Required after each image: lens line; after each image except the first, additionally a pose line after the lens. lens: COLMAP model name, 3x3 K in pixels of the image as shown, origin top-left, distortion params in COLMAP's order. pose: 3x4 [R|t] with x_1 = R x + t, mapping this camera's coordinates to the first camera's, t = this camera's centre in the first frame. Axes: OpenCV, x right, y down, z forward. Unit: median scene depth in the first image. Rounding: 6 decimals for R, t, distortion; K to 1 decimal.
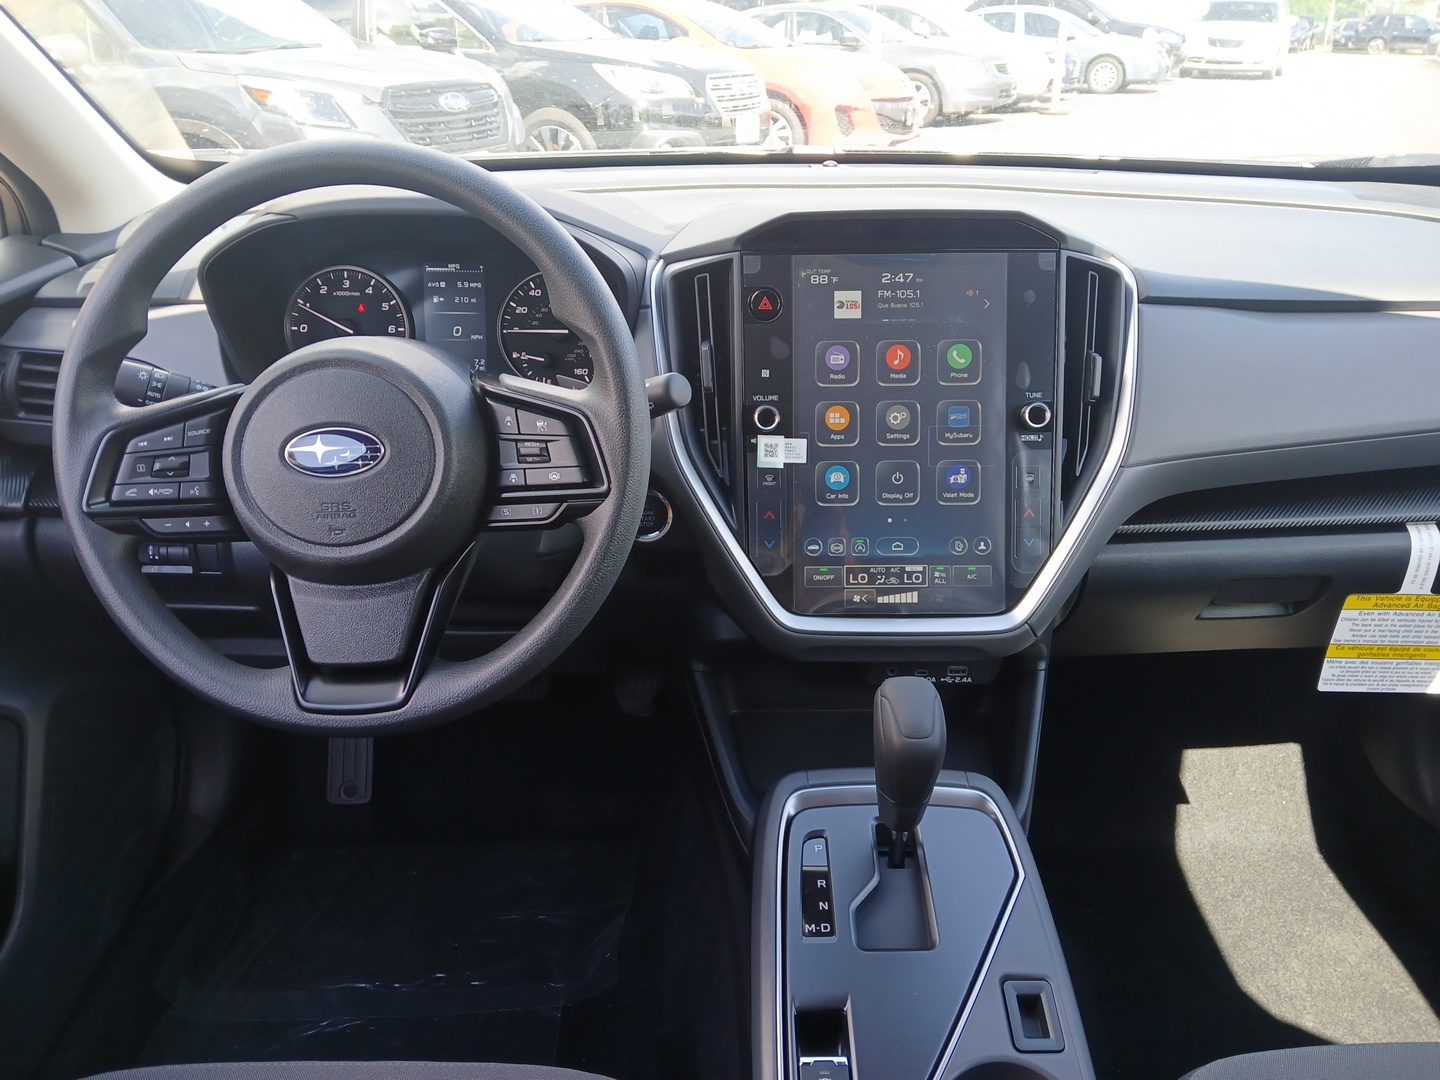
lens RADIAL K [[1151.9, 0, 720.0], [0, 1151.9, 540.0], [0, 0, 1]] dist [0.064063, -0.158889]
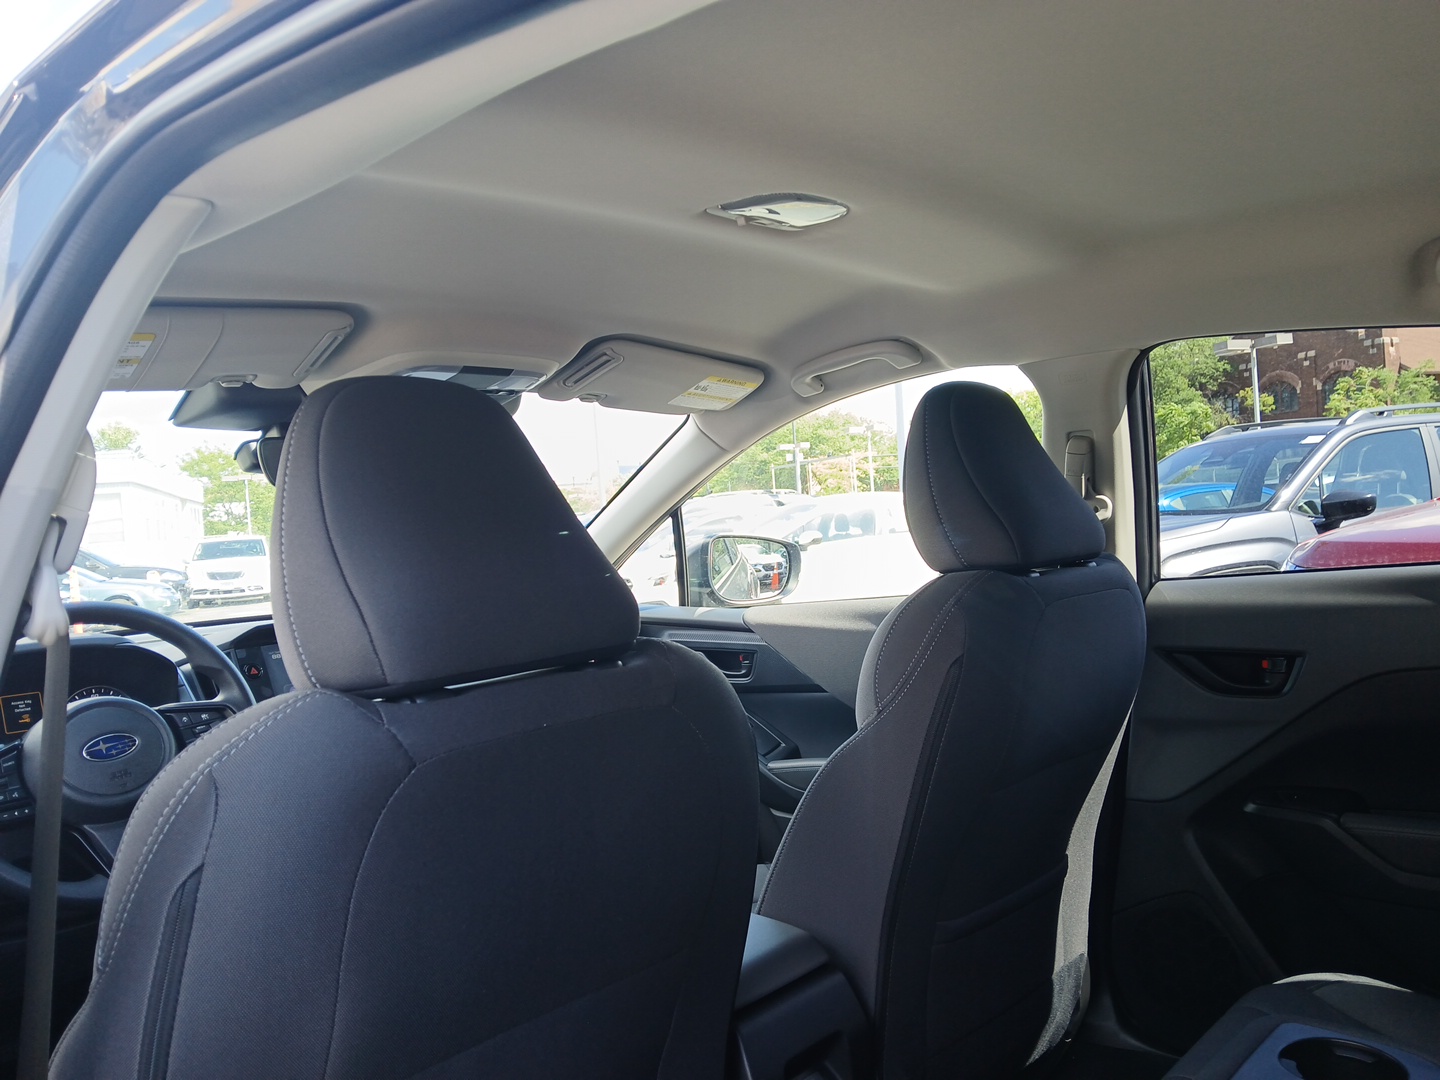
lens RADIAL K [[1151.9, 0, 720.0], [0, 1151.9, 540.0], [0, 0, 1]] dist [0.064063, -0.158889]
pose [[0.689261, -0.065515, 0.721545, -0.902810], [0.366424, 0.890667, -0.269158, 0.451680], [-0.625023, 0.449912, 0.637908, -0.899615]]
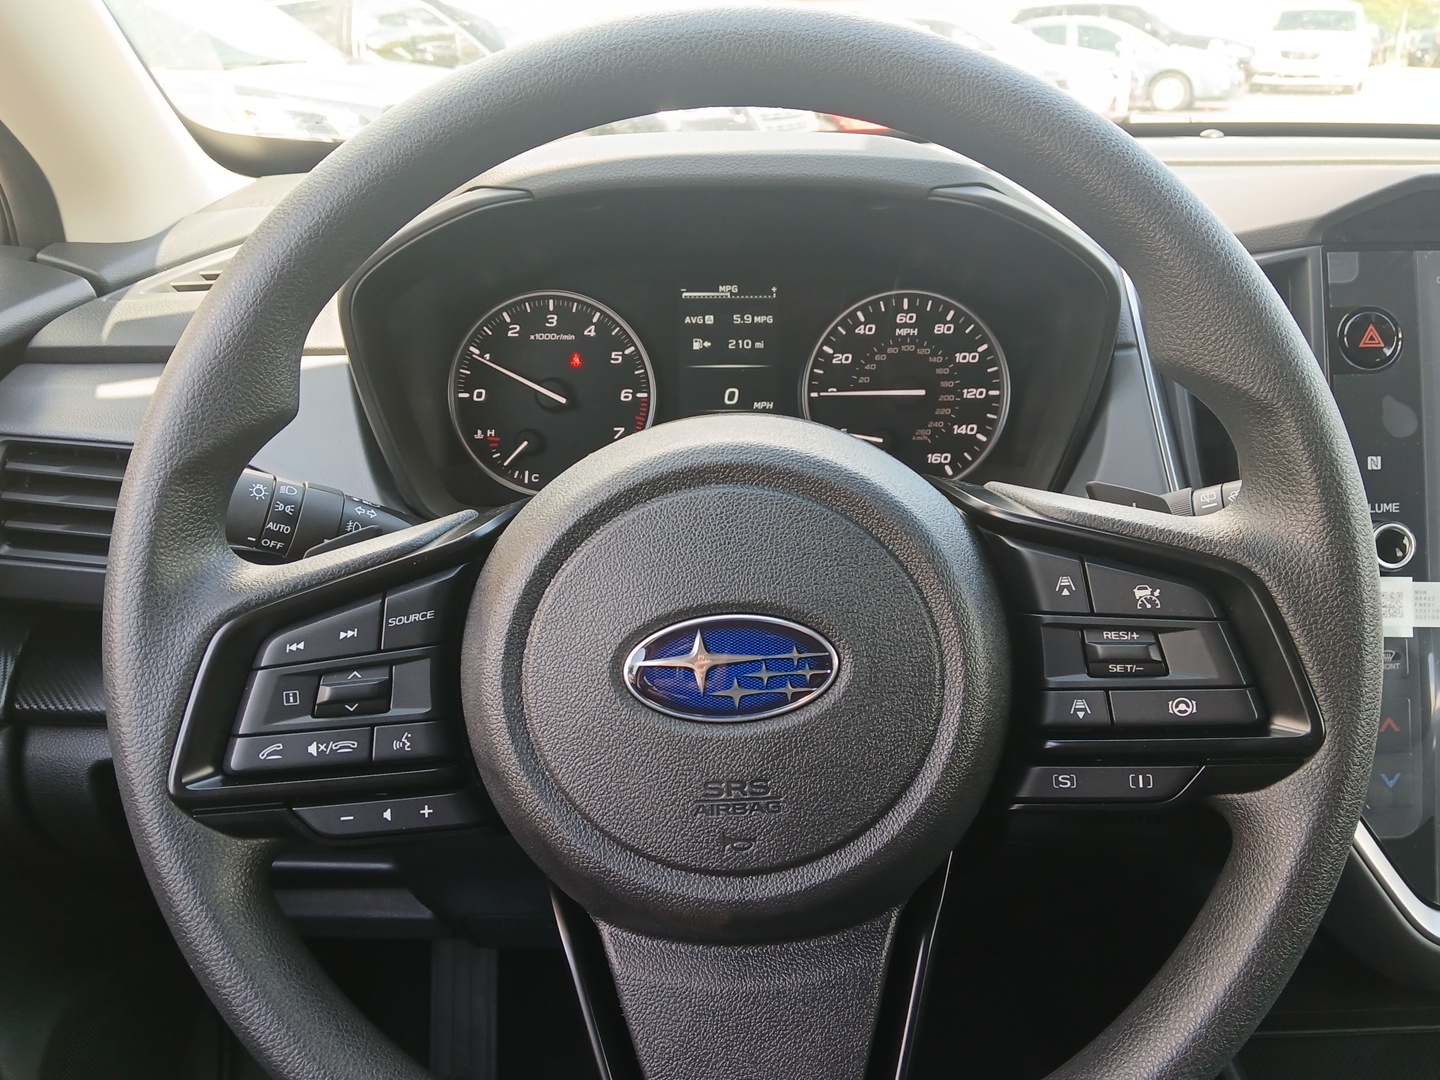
lens RADIAL K [[1276.7, 0, 720.0], [0, 1276.7, 540.0], [0, 0, 1]] dist [0.129342, -0.308603]
pose [[0.999889, -0.014725, -0.002216, -0.306742], [0.014575, 0.998268, -0.056997, -0.089391], [0.003052, 0.056958, 0.998372, 0.447885]]
